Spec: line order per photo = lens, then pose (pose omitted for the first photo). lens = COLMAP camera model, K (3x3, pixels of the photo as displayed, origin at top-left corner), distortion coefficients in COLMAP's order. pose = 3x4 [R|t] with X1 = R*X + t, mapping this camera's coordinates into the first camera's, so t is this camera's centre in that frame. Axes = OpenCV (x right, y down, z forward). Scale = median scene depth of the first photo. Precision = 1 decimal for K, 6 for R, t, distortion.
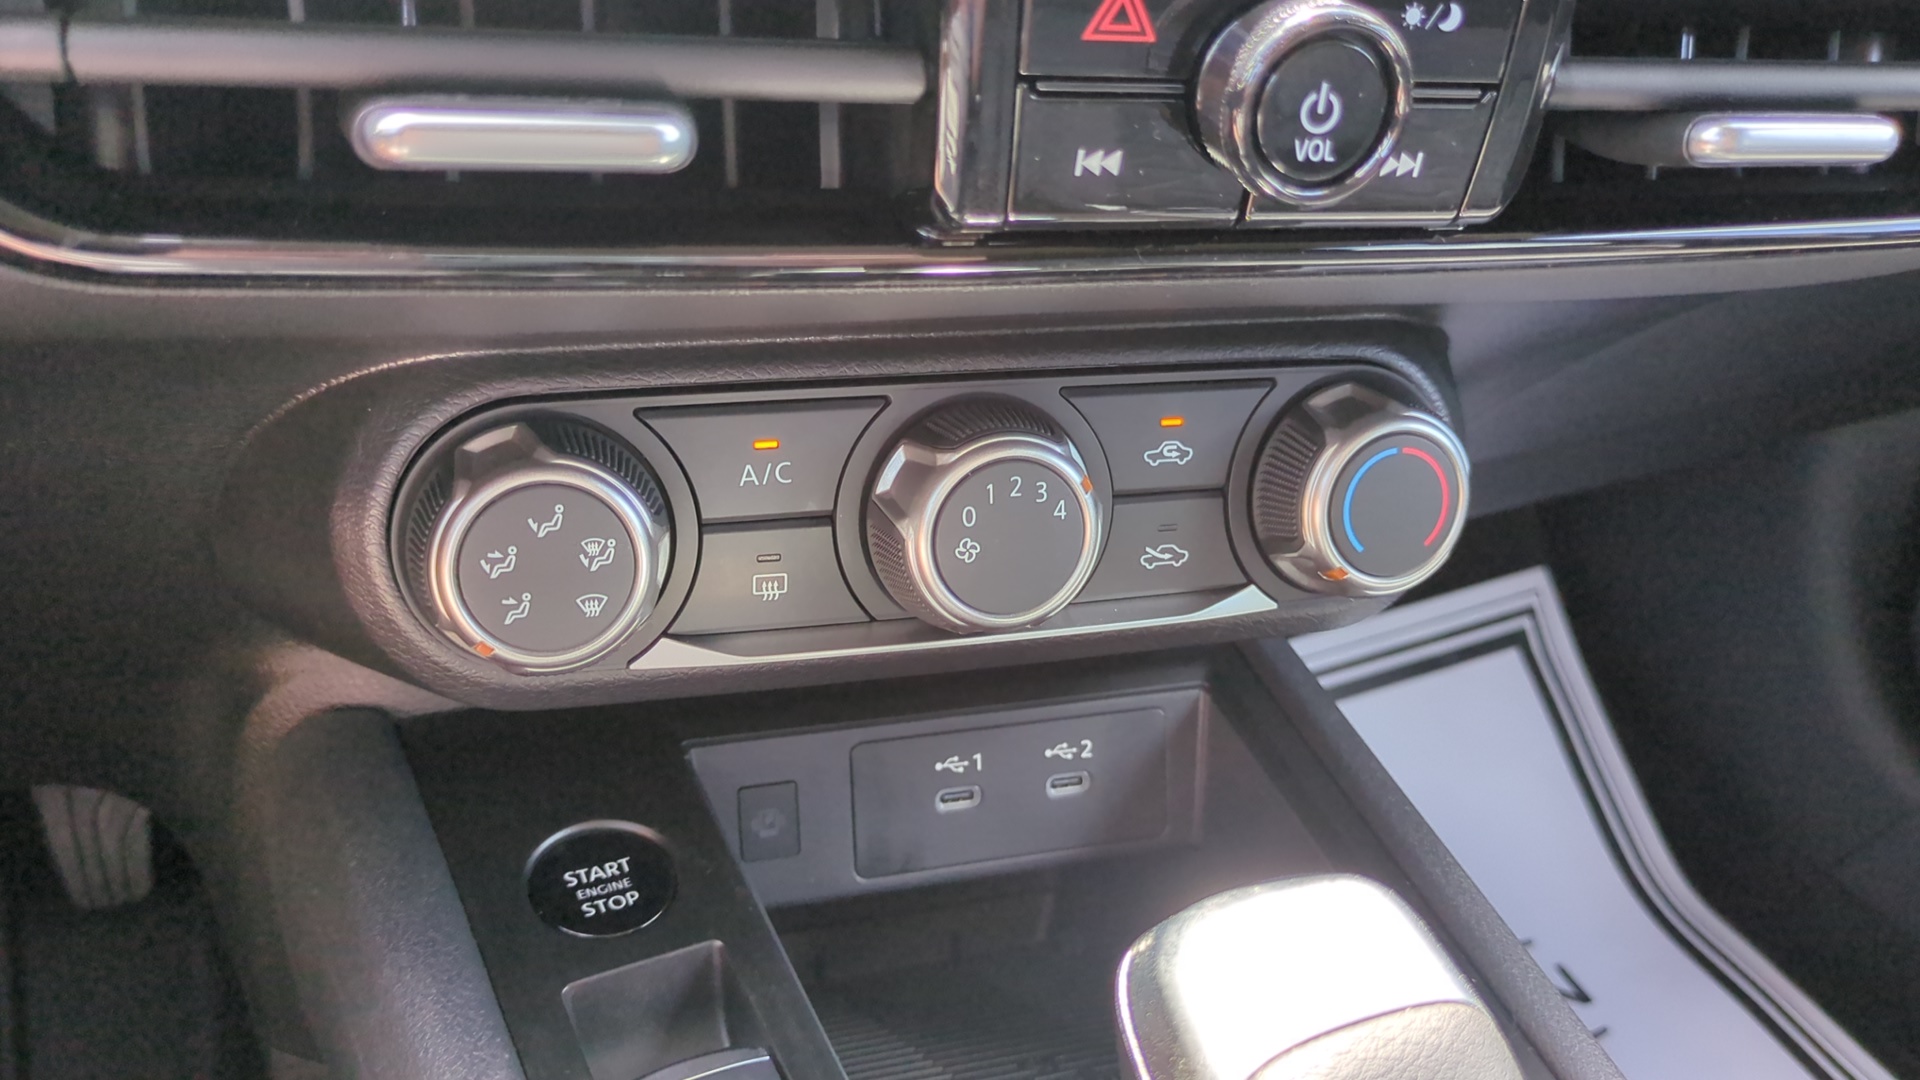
lens RADIAL K [[1875.8, 0, 960.0], [0, 1875.8, 540.0], [0, 0, 1]] dist [0.083554, -0.000679]
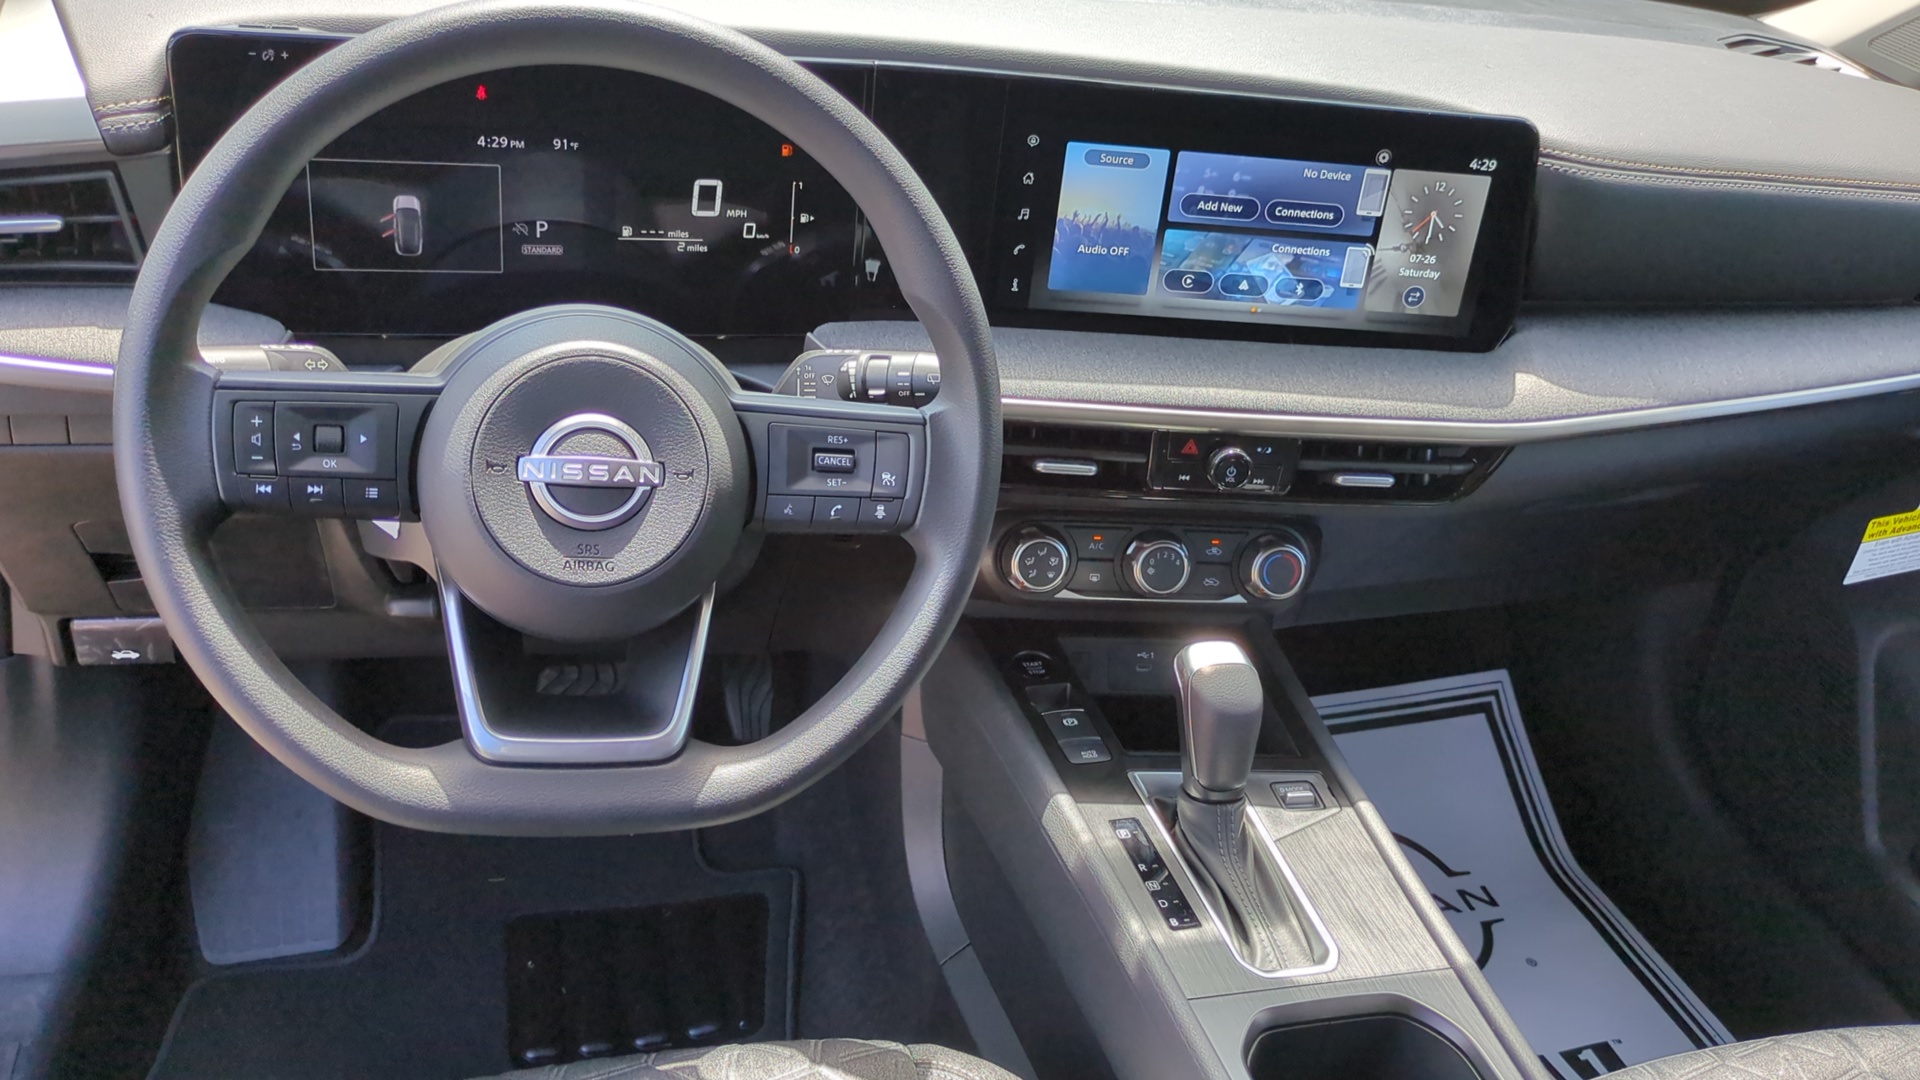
lens RADIAL K [[1875.8, 0, 960.0], [0, 1875.8, 540.0], [0, 0, 1]] dist [0.083554, -0.000679]
pose [[0.988794, 0.079874, -0.126124, 0.089982], [-0.089848, 0.993092, -0.075475, 0.246156], [0.119224, 0.085961, 0.989139, -2.571095]]
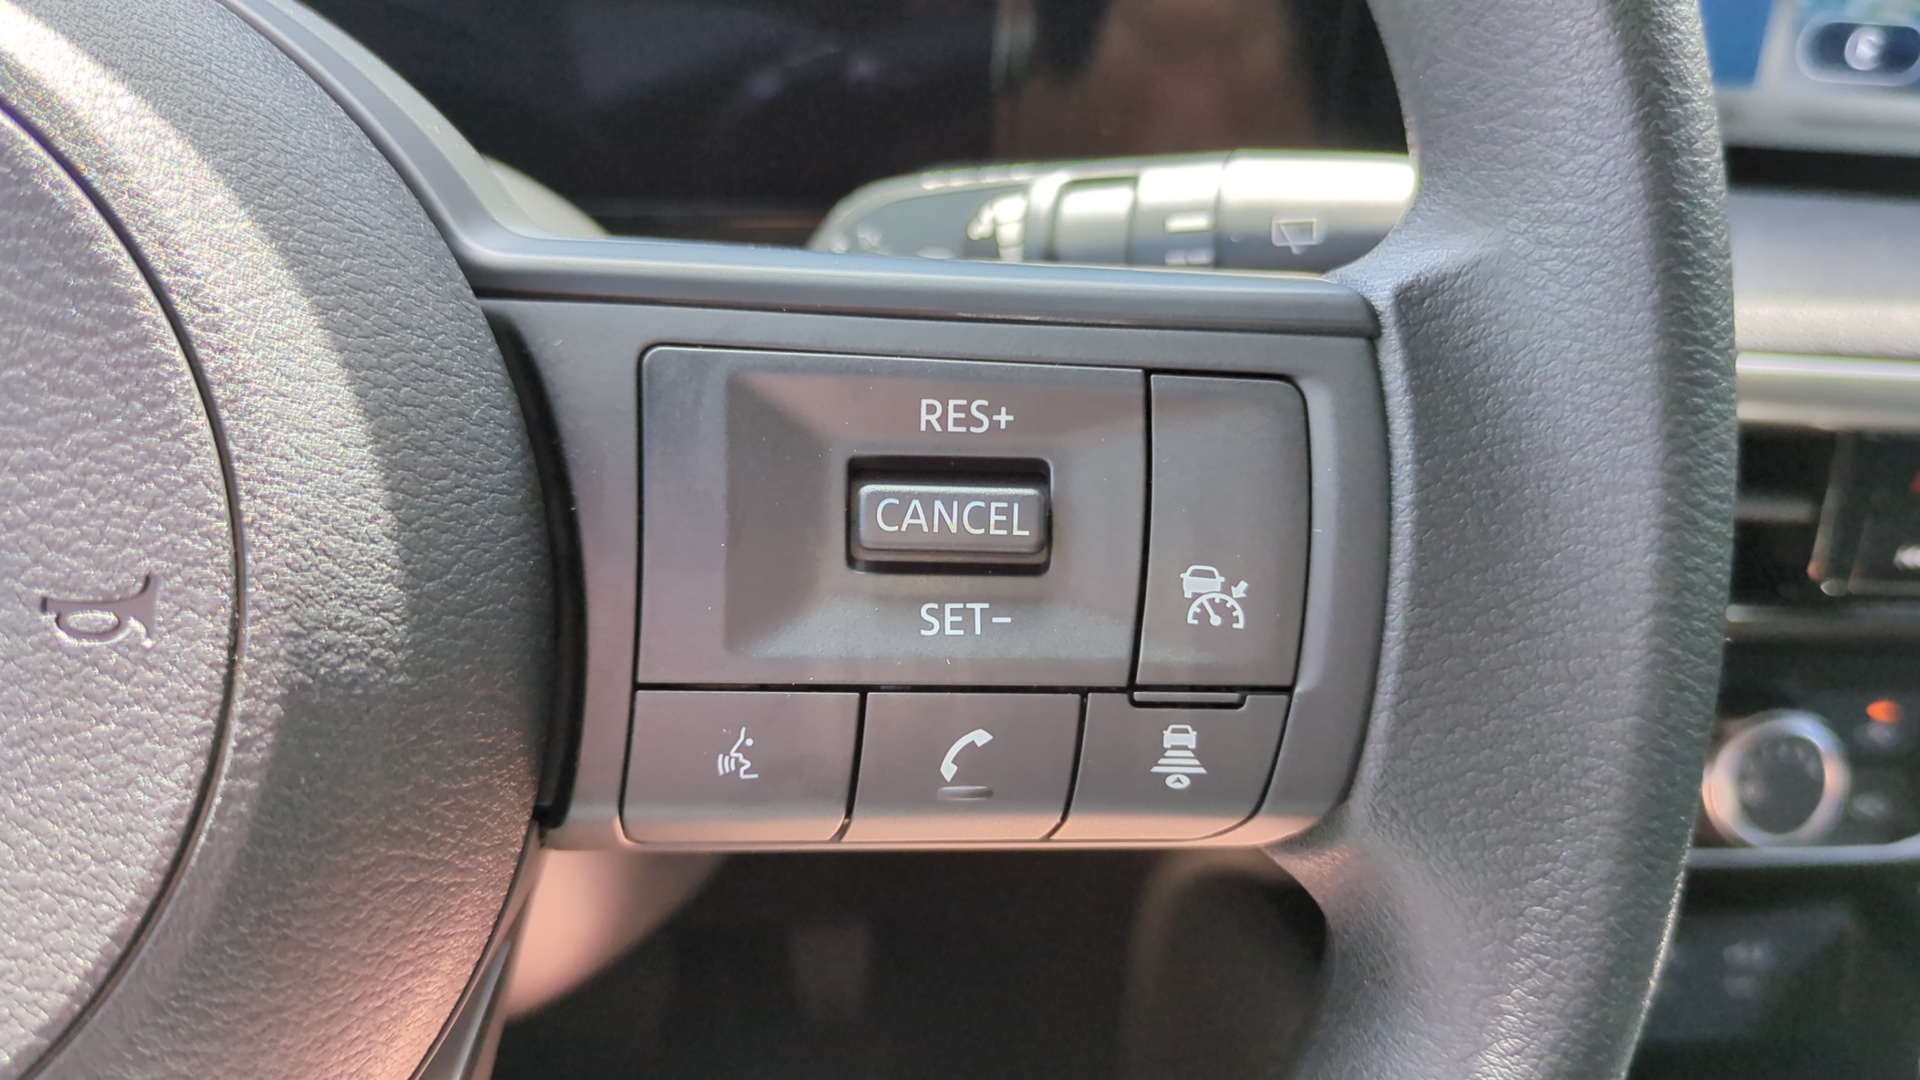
lens RADIAL K [[1875.8, 0, 960.0], [0, 1875.8, 540.0], [0, 0, 1]] dist [0.083554, -0.000679]
pose [[0.978838, 0.046887, -0.199193, -0.303943], [-0.071102, 0.990677, -0.116207, 0.028191], [0.191887, 0.127911, 0.973046, -0.576686]]
